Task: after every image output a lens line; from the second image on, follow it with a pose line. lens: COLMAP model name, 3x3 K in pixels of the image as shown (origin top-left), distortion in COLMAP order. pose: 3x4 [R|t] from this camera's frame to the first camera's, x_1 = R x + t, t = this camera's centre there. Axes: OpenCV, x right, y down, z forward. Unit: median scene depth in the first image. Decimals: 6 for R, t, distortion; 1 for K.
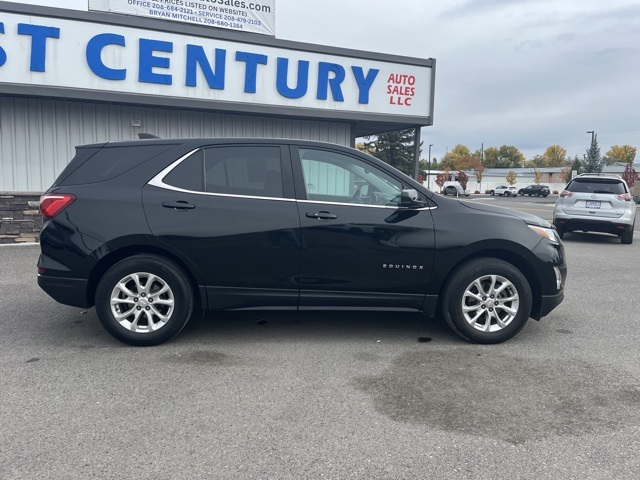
lens RADIAL K [[483.3, 0, 320.3], [0, 483.3, 234.4], [0, 0, 1]] dist [0.069110, -0.093245]
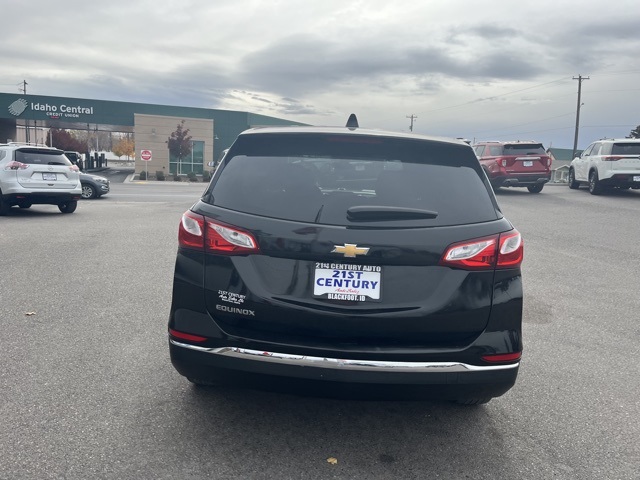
lens RADIAL K [[484.2, 0, 314.3], [0, 484.2, 236.2], [0, 0, 1]] dist [0.076348, -0.102523]
pose [[0.110416, -0.162323, 0.980540, -0.523948], [0.072306, 0.985271, 0.154964, -0.082515], [-0.991252, 0.053789, 0.120527, 0.524177]]
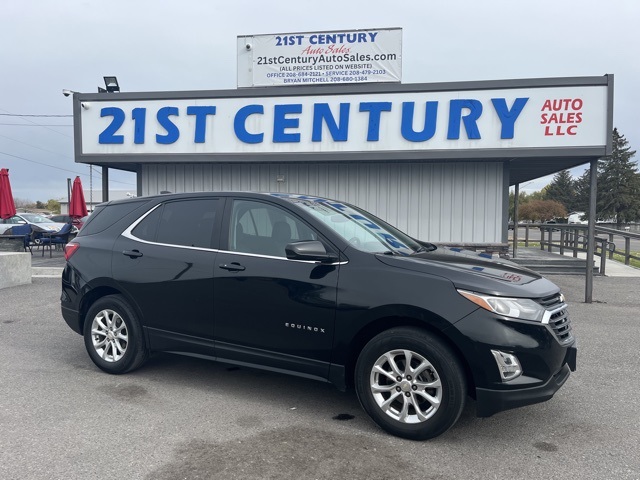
lens RADIAL K [[481.7, 0, 315.4], [0, 481.7, 241.8], [0, 0, 1]] dist [0.076440, -0.106743]
pose [[0.848767, 0.010431, -0.528665, 0.302671], [-0.050105, 0.996893, -0.060775, -0.017422], [0.526388, 0.078072, 0.846652, 0.111794]]
